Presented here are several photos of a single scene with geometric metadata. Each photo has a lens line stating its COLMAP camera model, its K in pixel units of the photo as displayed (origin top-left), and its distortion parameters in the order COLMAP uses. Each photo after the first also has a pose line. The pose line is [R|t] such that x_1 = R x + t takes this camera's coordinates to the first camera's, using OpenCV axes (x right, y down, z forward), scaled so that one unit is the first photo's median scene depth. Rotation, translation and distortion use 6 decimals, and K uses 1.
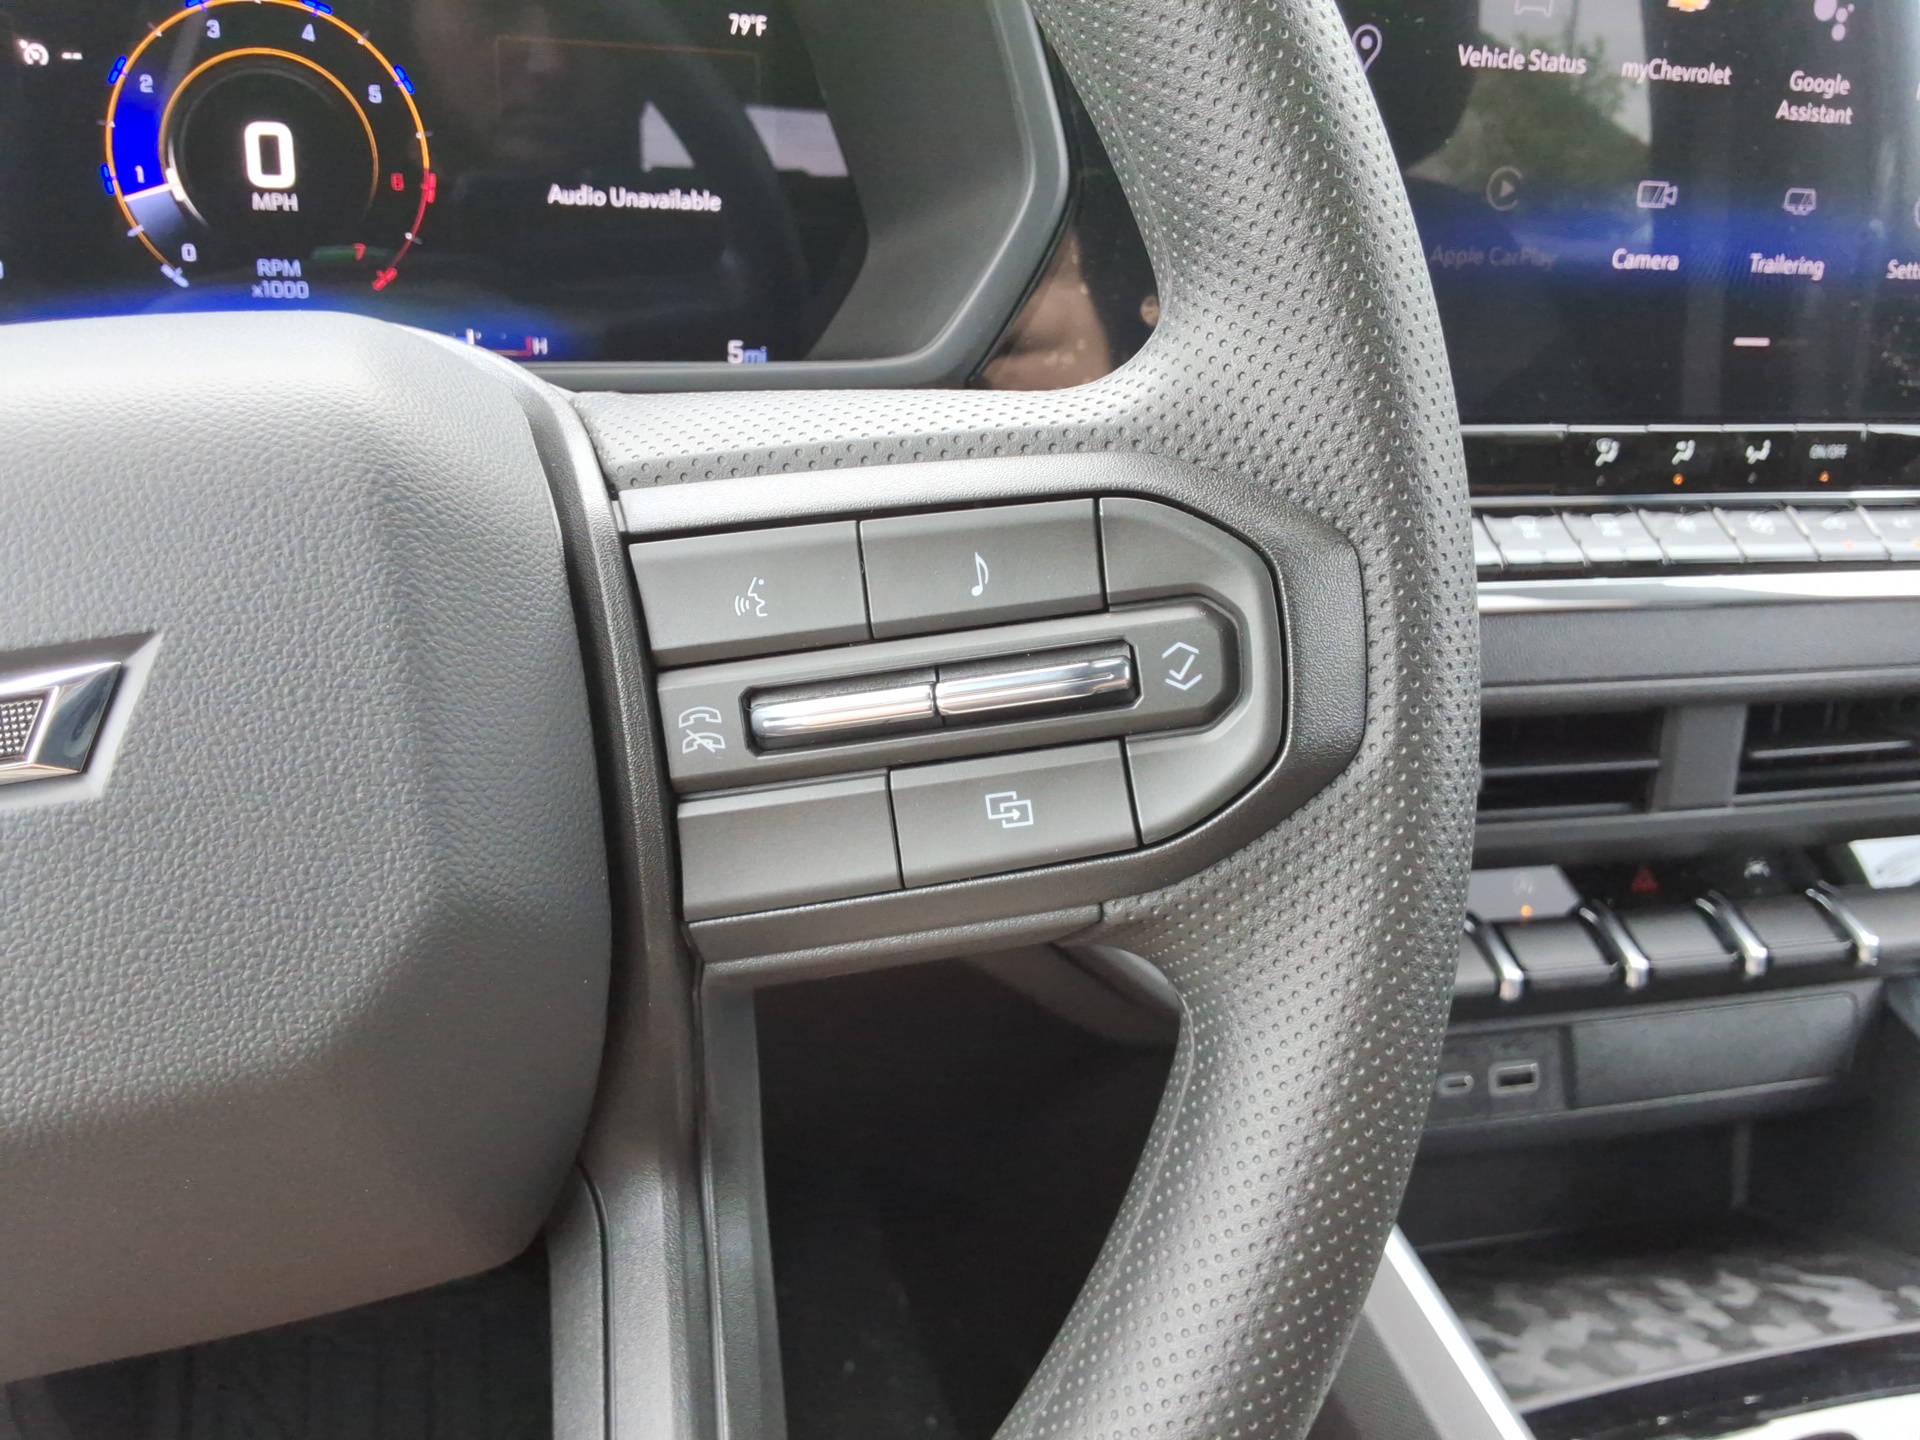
lens RADIAL K [[1497.2, 0, 960.0], [0, 1497.2, 720.0], [0, 0, 1]] dist [0.100239, -0.162824]
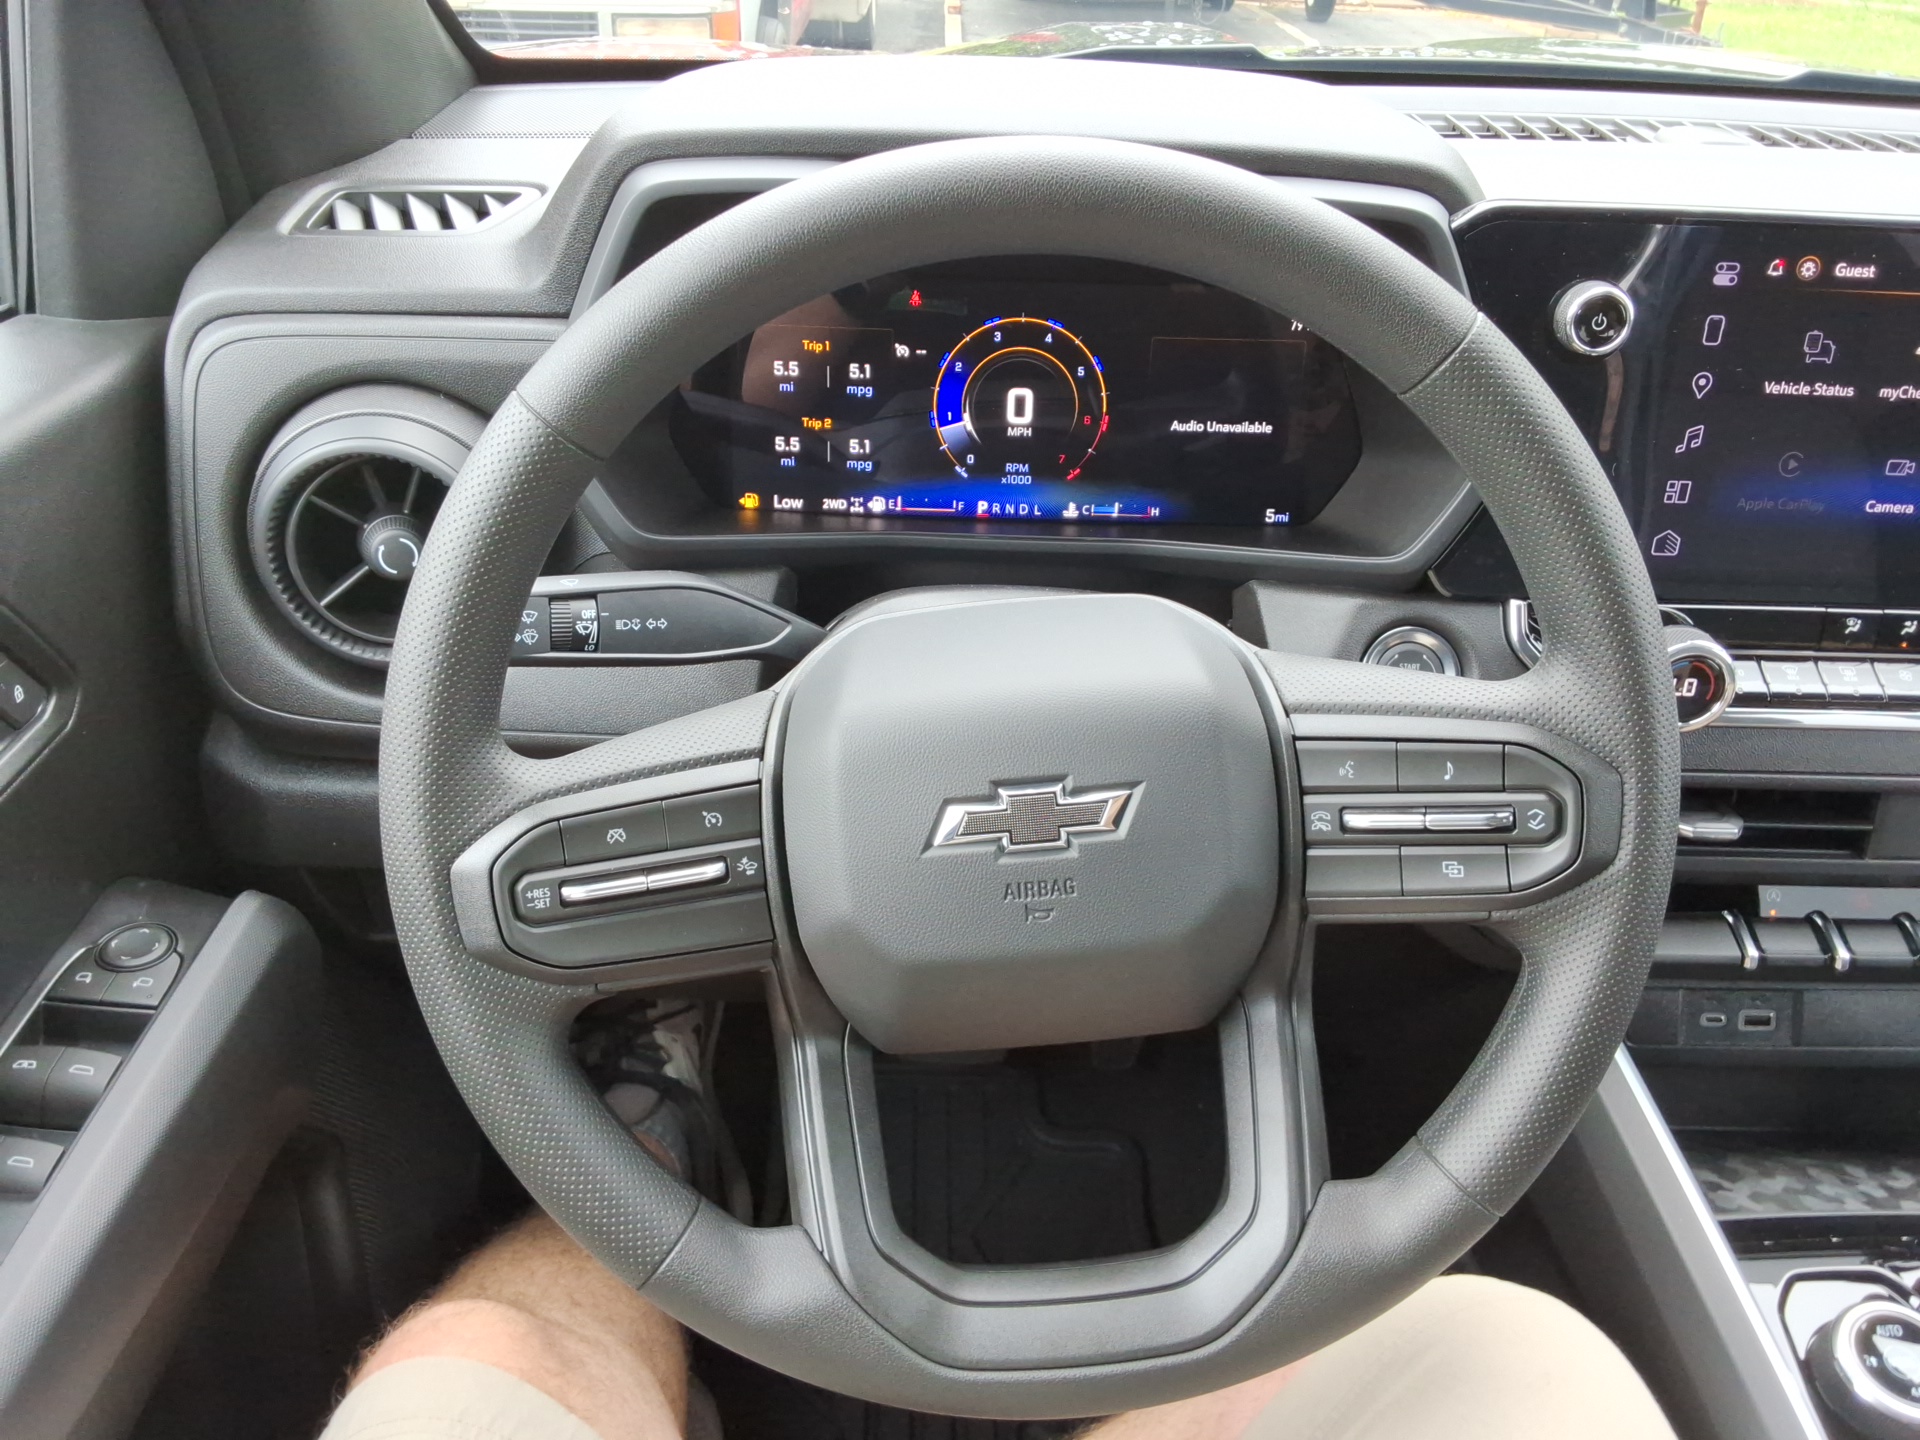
lens RADIAL K [[1515.5, 0, 964.3], [0, 1515.5, 688.2], [0, 0, 1]] dist [0.115214, -0.188779]
pose [[0.972357, 0.084625, -0.217623, -0.106987], [-0.070304, 0.994870, 0.072742, -0.172017], [0.222662, -0.055432, 0.973318, -0.752659]]
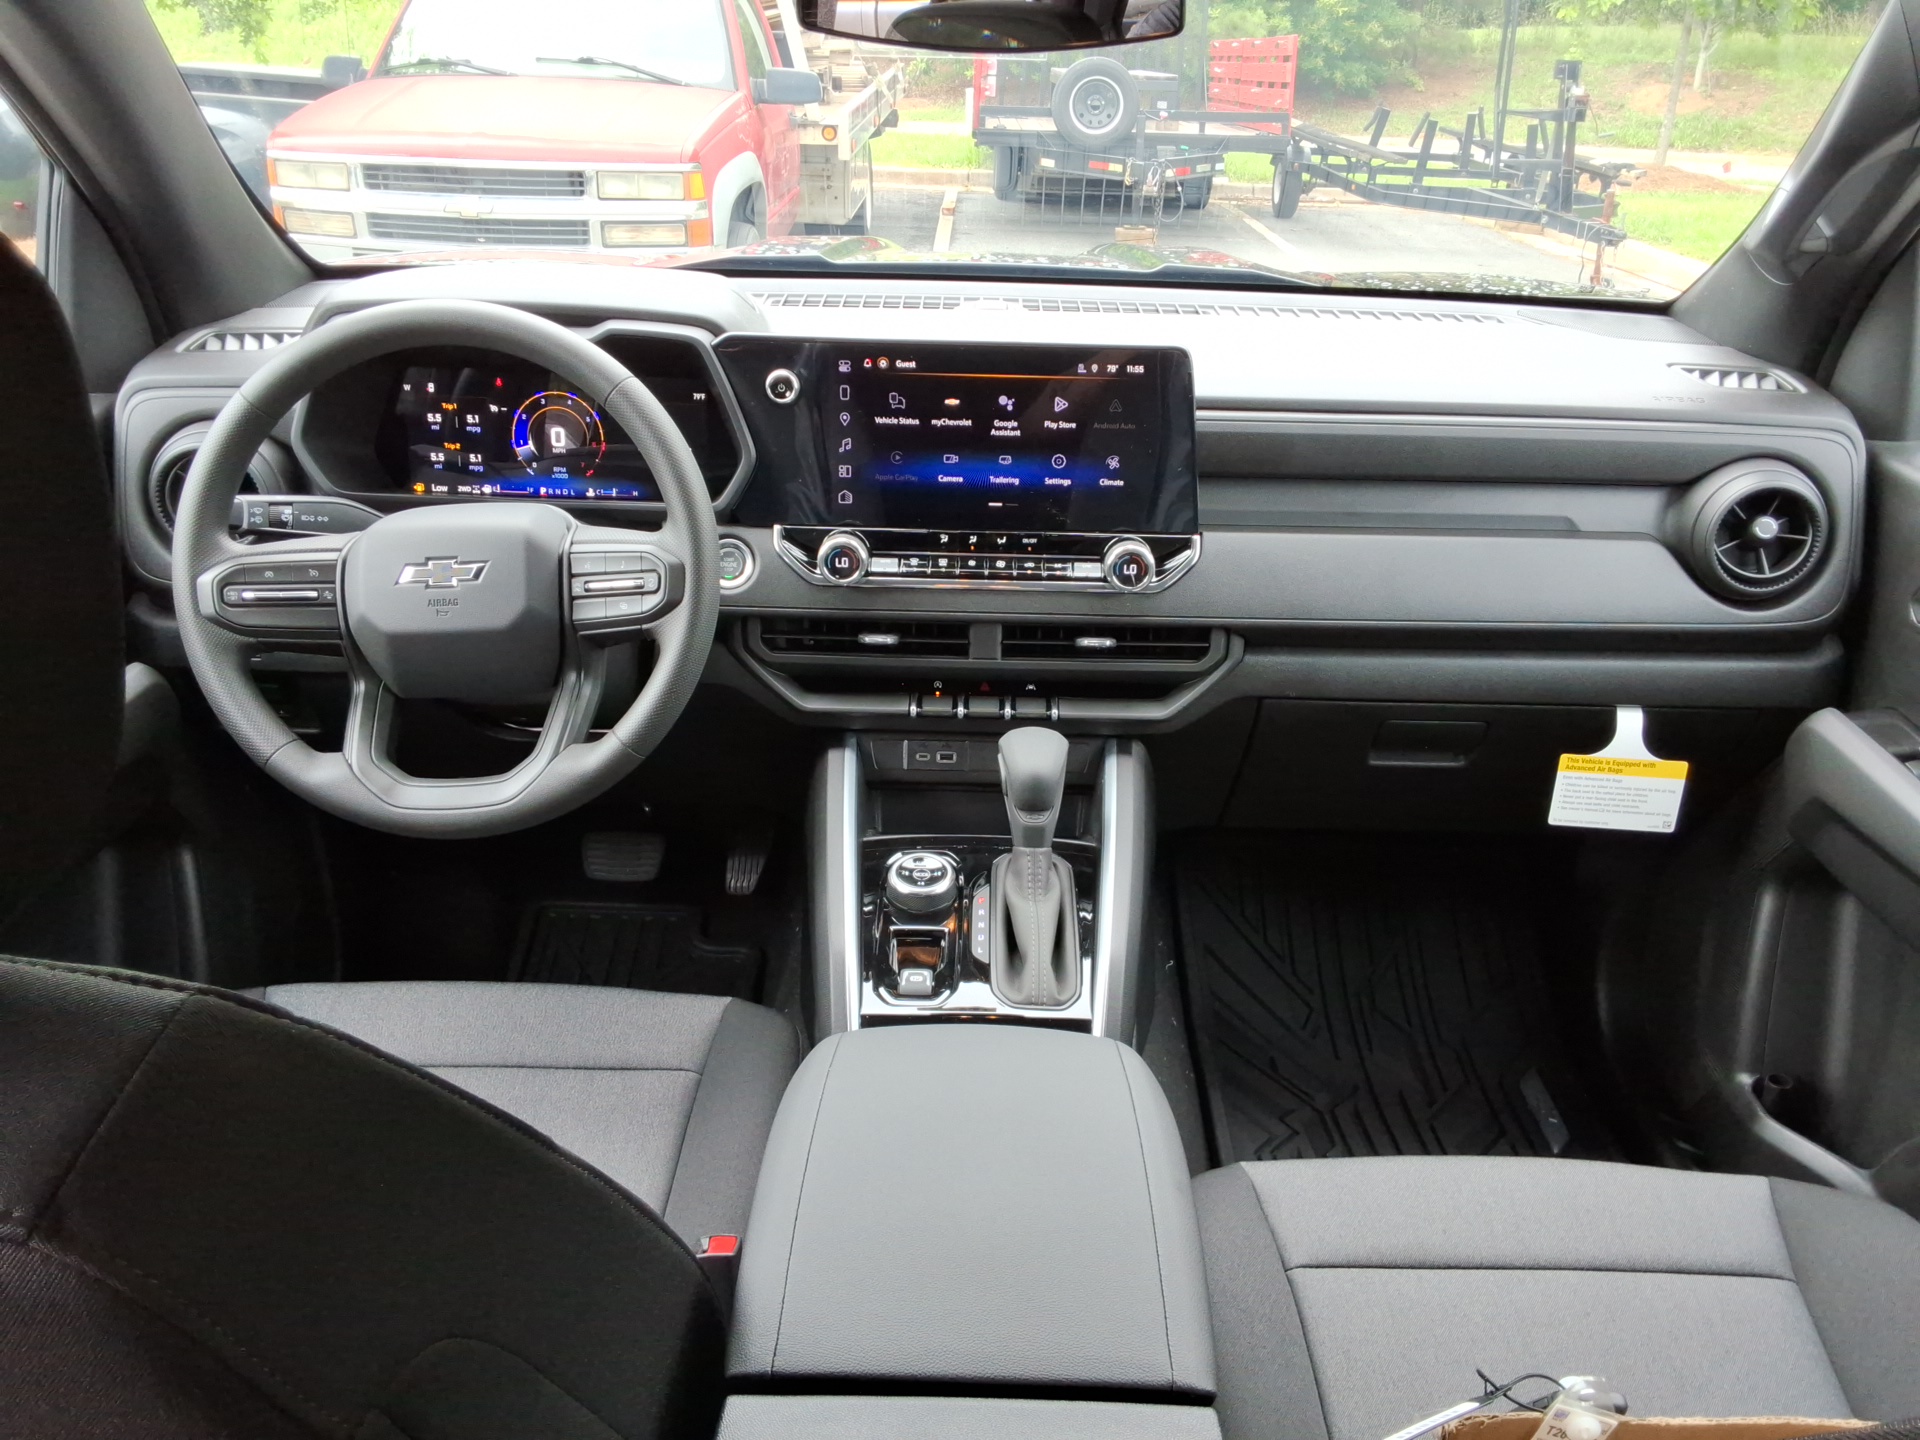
lens RADIAL K [[1577.3, 0, 985.7], [0, 1577.3, 716.6], [0, 0, 1]] dist [0.001376, -0.018397]
pose [[0.967159, 0.066430, -0.245337, 1.388897], [-0.070480, 0.997483, -0.007755, 0.213006], [0.244205, 0.024792, 0.969407, -2.182333]]
